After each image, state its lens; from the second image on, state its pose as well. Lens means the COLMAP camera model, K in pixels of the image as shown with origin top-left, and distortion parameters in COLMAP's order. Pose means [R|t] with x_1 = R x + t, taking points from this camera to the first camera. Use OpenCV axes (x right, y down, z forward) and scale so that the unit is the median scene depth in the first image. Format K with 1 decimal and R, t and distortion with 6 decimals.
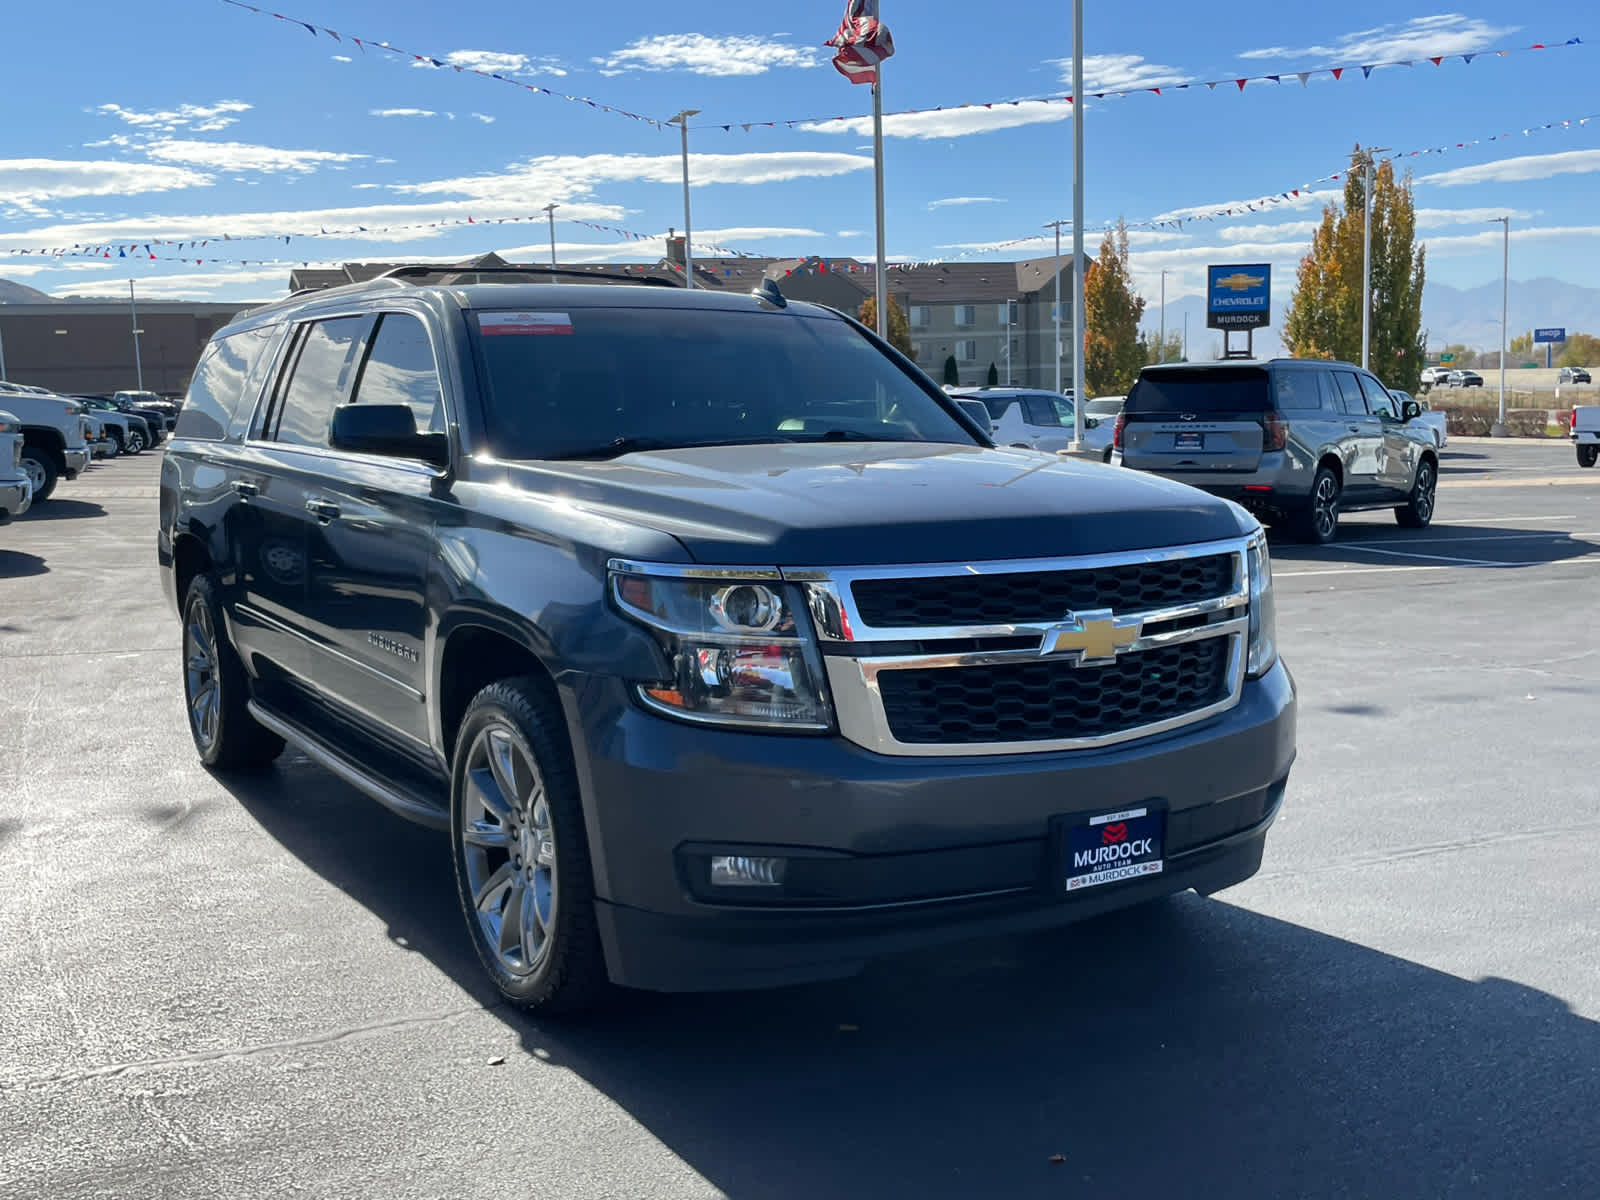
lens RADIAL K [[1642.2, 0, 806.3], [0, 1642.2, 576.7], [0, 0, 1]] dist [0.104175, -0.181261]
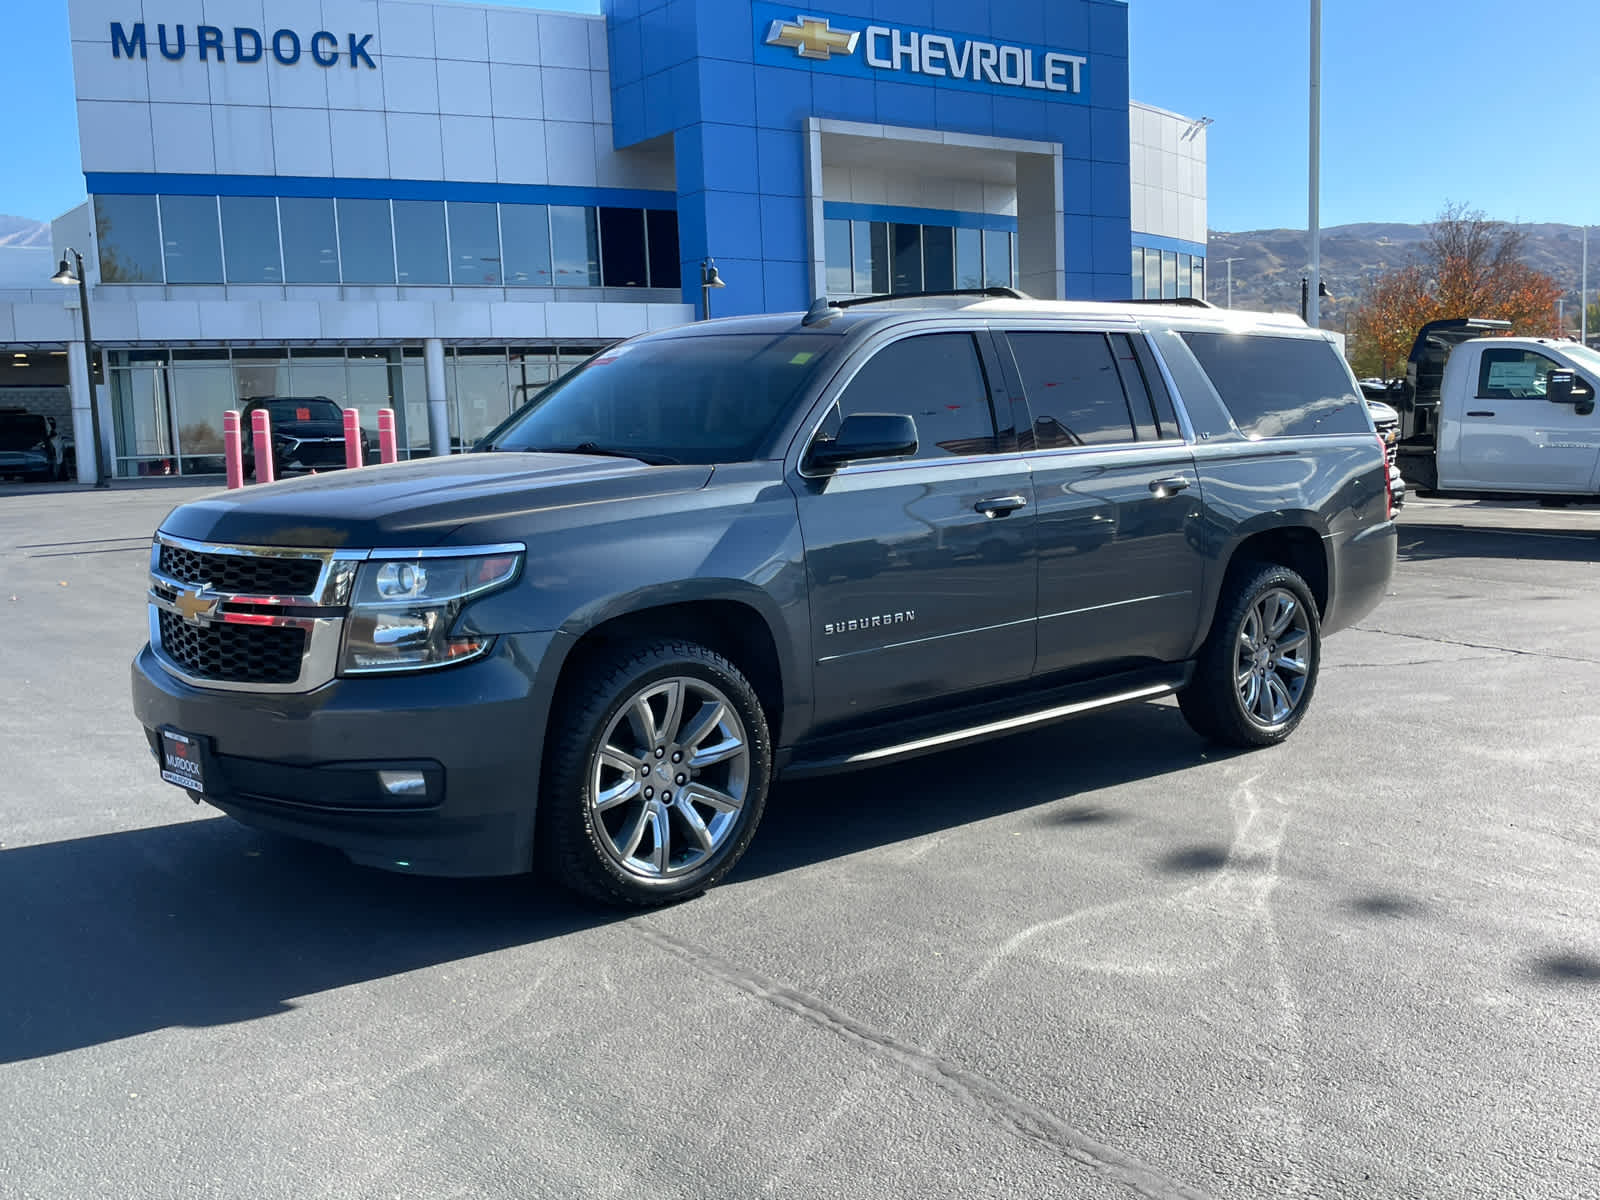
lens RADIAL K [[1626.7, 0, 824.4], [0, 1626.7, 595.0], [0, 0, 1]] dist [0.101952, -0.142898]
pose [[0.212583, 0.115368, -0.970309, 1.548180], [-0.087888, 0.991238, 0.098601, -0.143817], [0.973182, 0.064317, 0.220860, 1.180162]]
